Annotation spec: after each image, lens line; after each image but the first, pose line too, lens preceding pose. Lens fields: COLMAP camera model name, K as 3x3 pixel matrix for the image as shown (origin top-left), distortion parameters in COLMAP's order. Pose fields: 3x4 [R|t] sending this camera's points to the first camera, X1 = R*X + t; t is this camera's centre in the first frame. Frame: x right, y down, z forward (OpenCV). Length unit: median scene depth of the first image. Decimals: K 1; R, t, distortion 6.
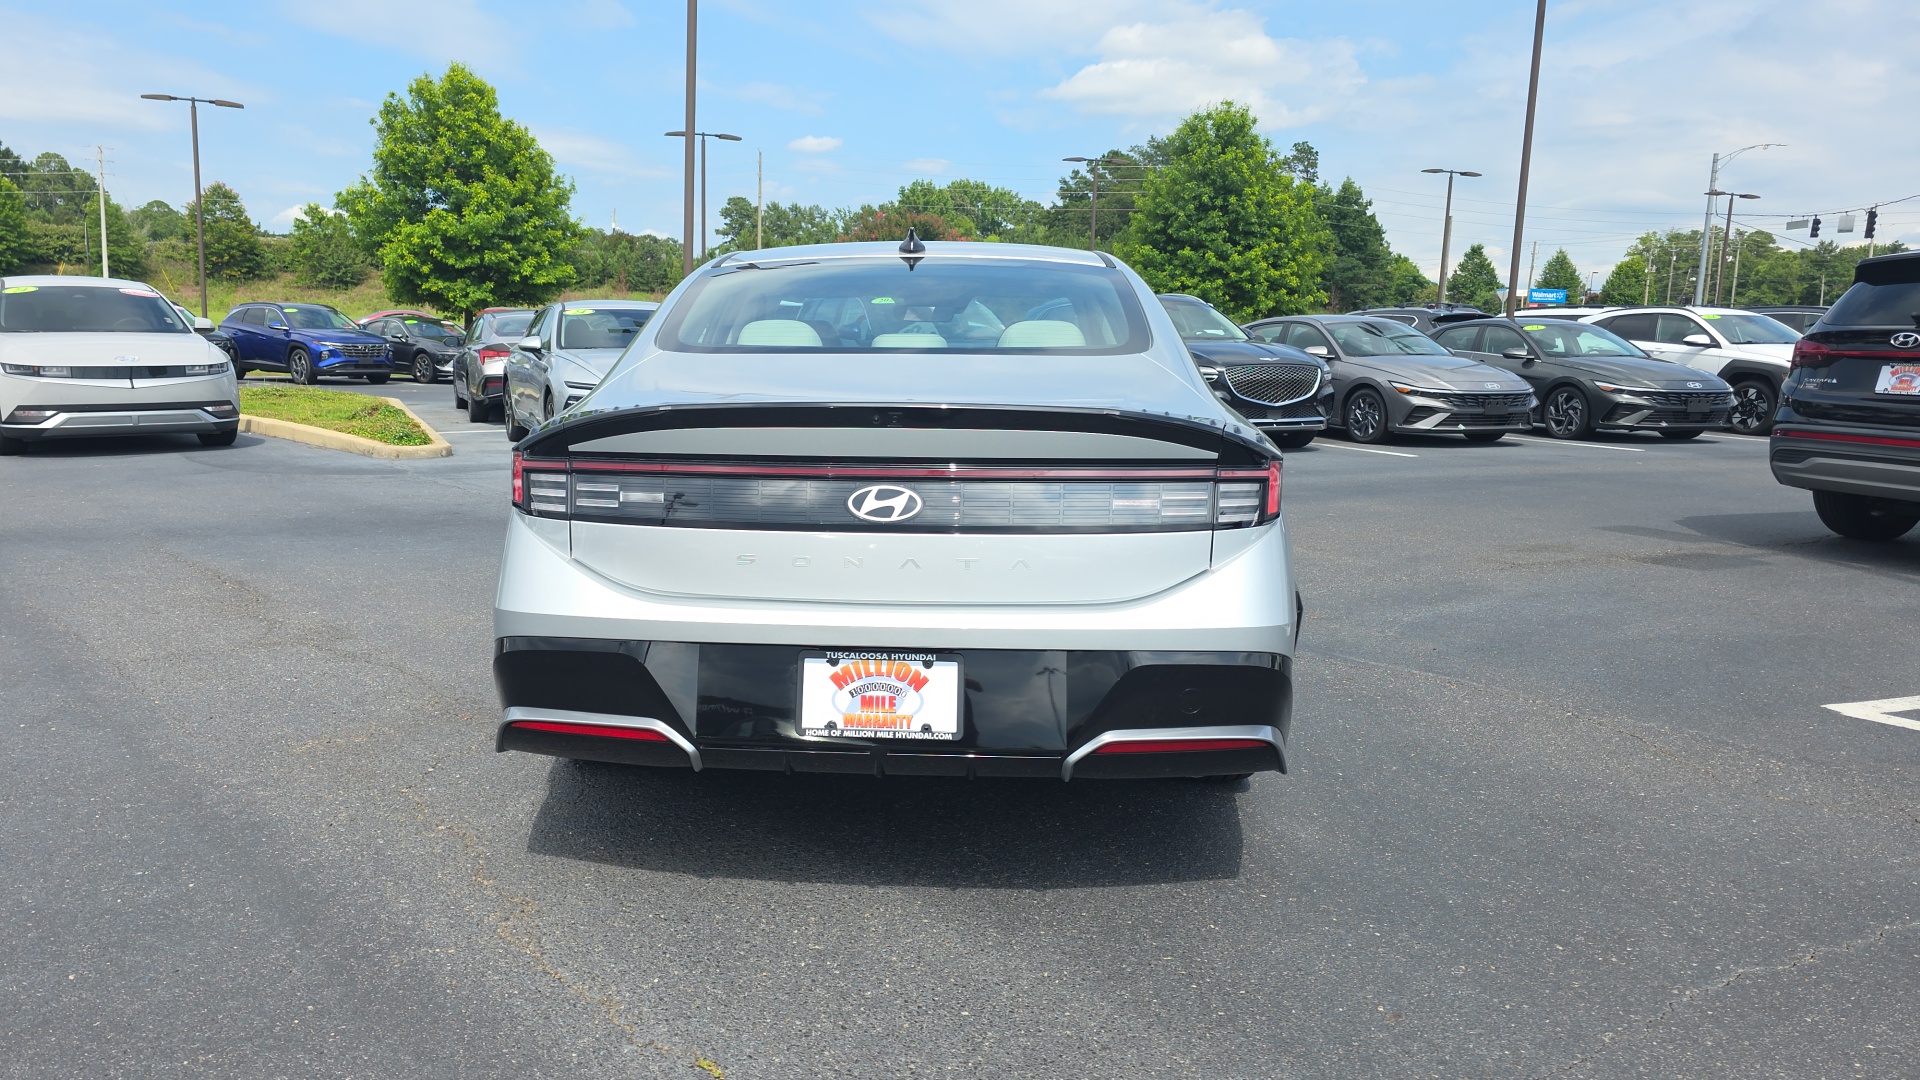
lens RADIAL K [[1265.1, 0, 956.0], [0, 1265.1, 528.0], [0, 0, 1]] dist [0.054344, -0.043355]
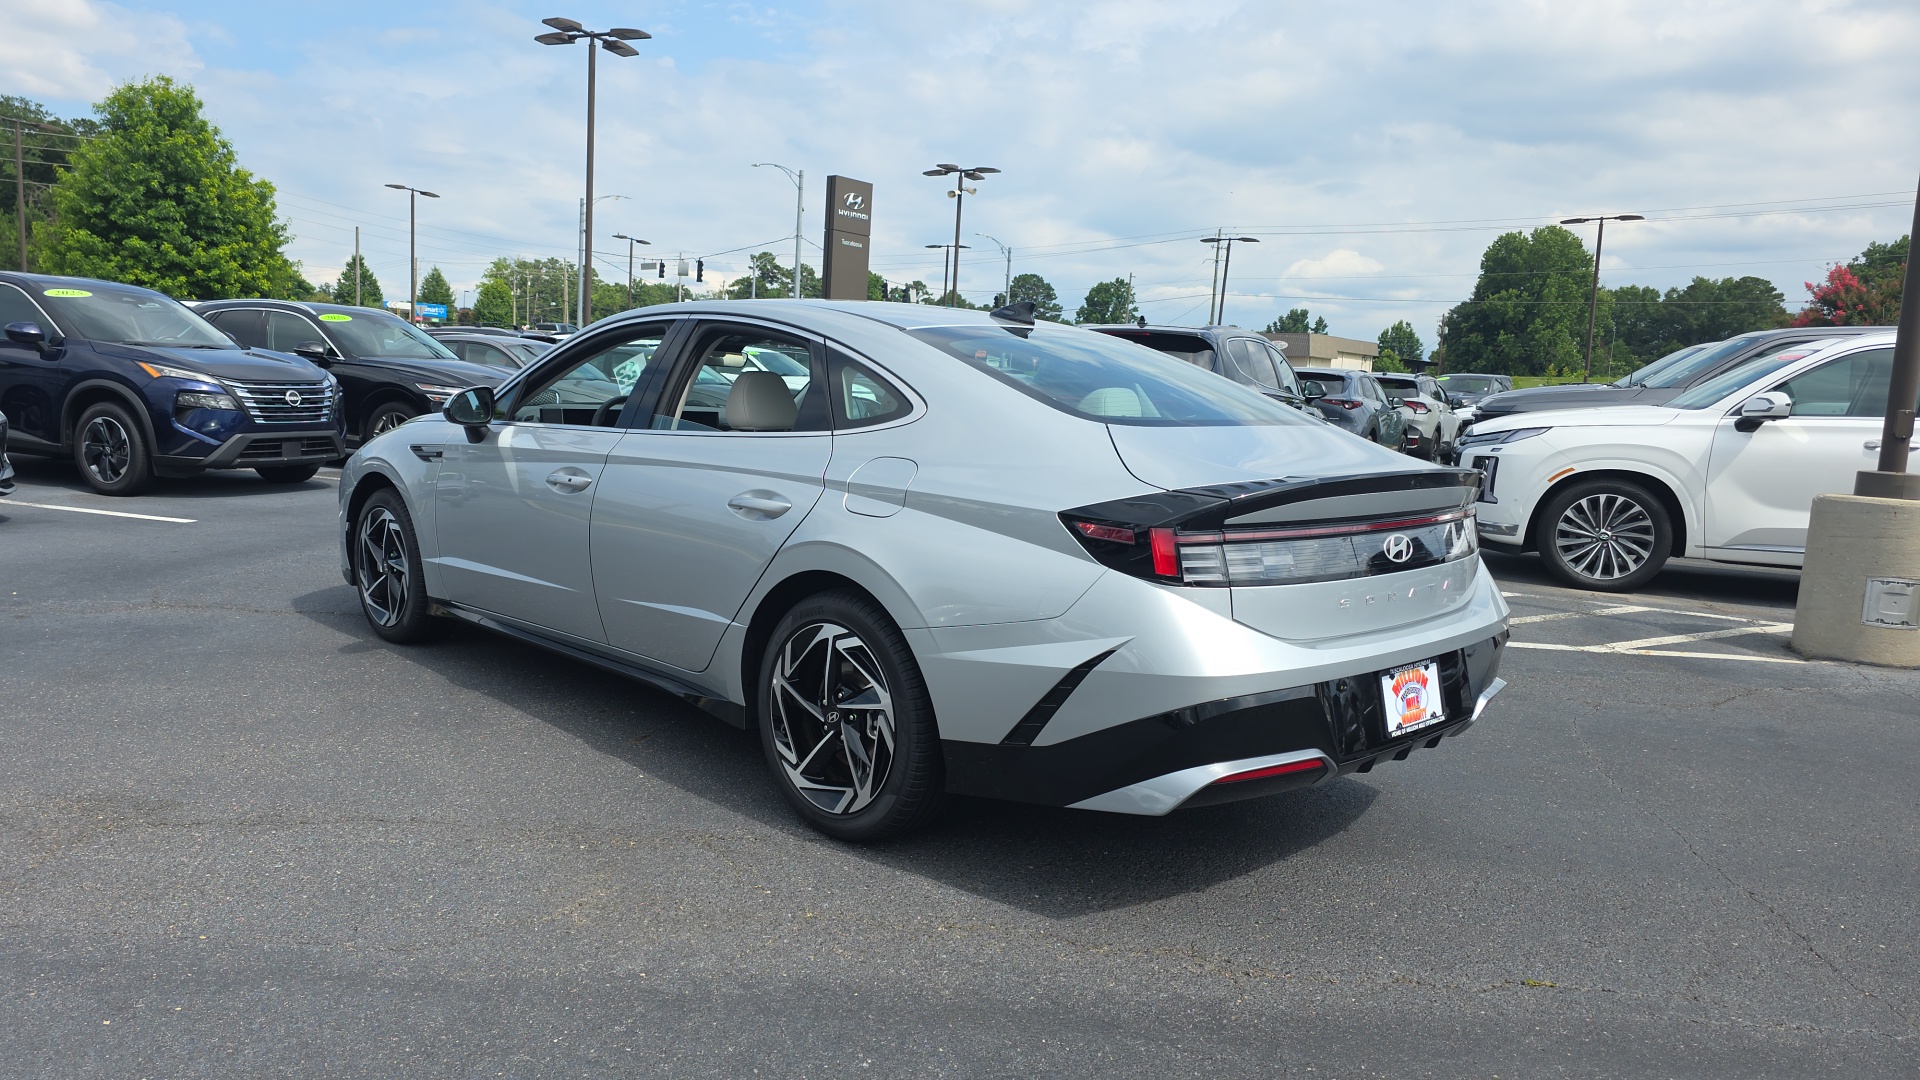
lens RADIAL K [[1211.3, 0, 911.3], [0, 1211.3, 568.8], [0, 0, 1]] dist [0.037083, -0.036021]
pose [[0.709779, -0.091065, 0.698513, -0.103254], [0.069480, 0.995824, 0.059224, -0.008645], [-0.700989, 0.006497, 0.713142, 0.037811]]
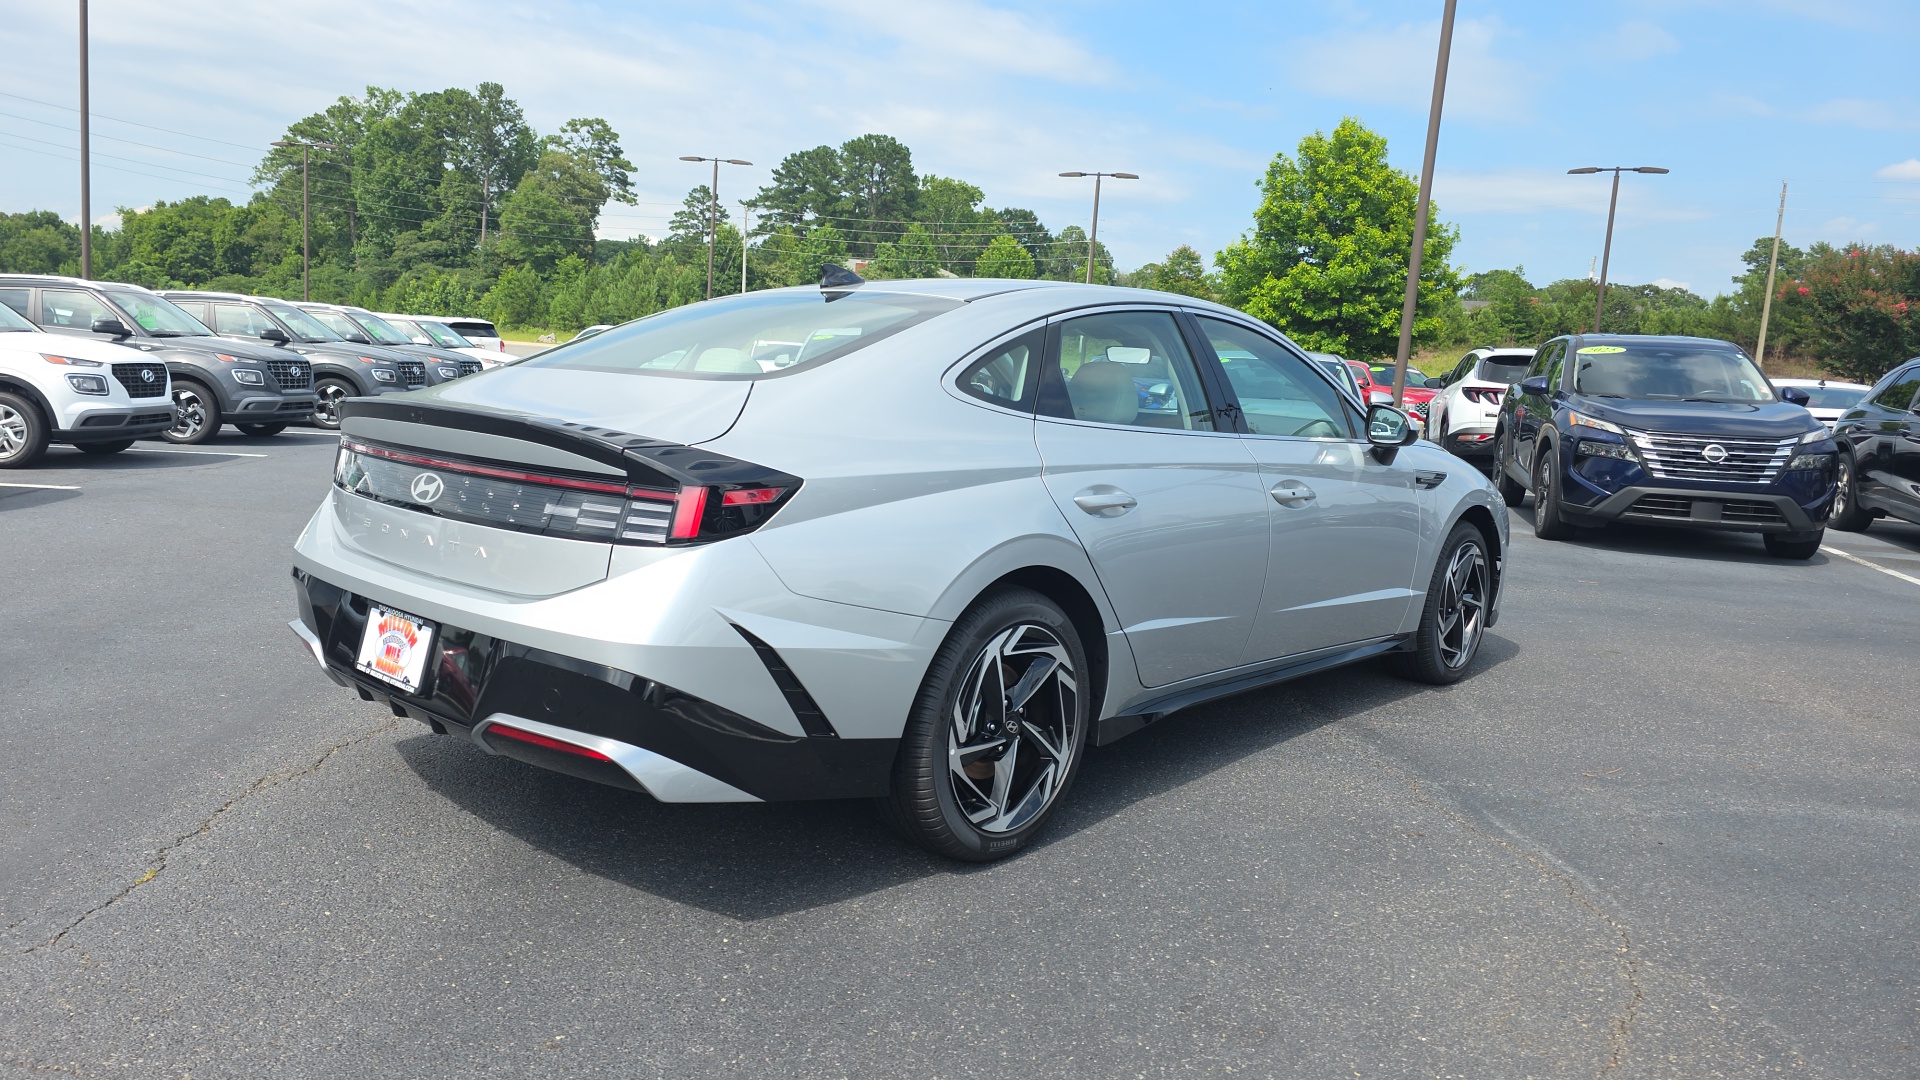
lens RADIAL K [[1326.6, 0, 965.5], [0, 1326.6, 537.2], [0, 0, 1]] dist [0.079941, -0.098690]
pose [[0.760874, 0.110498, -0.639423, 0.092389], [-0.137596, 0.990461, 0.007429, -0.004279], [0.634144, 0.082329, 0.768820, 0.028989]]
